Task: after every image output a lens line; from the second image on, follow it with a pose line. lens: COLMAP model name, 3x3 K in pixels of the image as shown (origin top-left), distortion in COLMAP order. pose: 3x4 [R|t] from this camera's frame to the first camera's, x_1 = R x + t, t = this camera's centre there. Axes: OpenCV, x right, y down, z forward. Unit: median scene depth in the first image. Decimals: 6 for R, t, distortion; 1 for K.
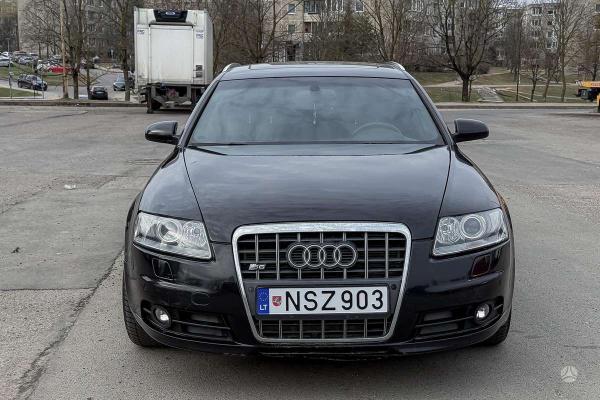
lens RADIAL K [[1331.4, 0, 300.0], [0, 1331.4, 200.0], [0, 0, 1]] dist [-0.038348, 0.032164]
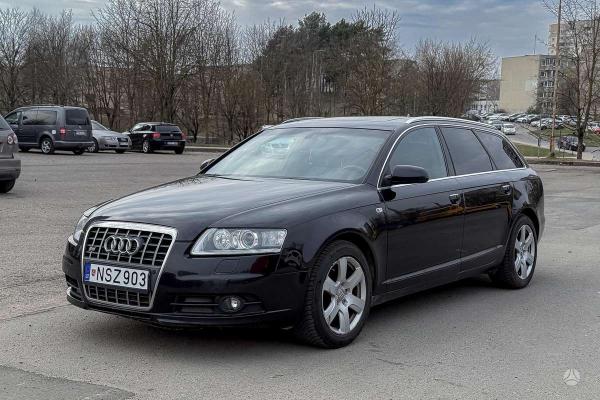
lens RADIAL K [[1331.4, 0, 300.0], [0, 1331.4, 200.0], [0, 0, 1]] dist [-0.038348, 0.032164]
pose [[0.719834, 0.059947, -0.691553, 1.139959], [-0.097725, 0.995093, -0.015461, -0.002973], [0.687233, 0.078711, 0.722160, 0.096730]]
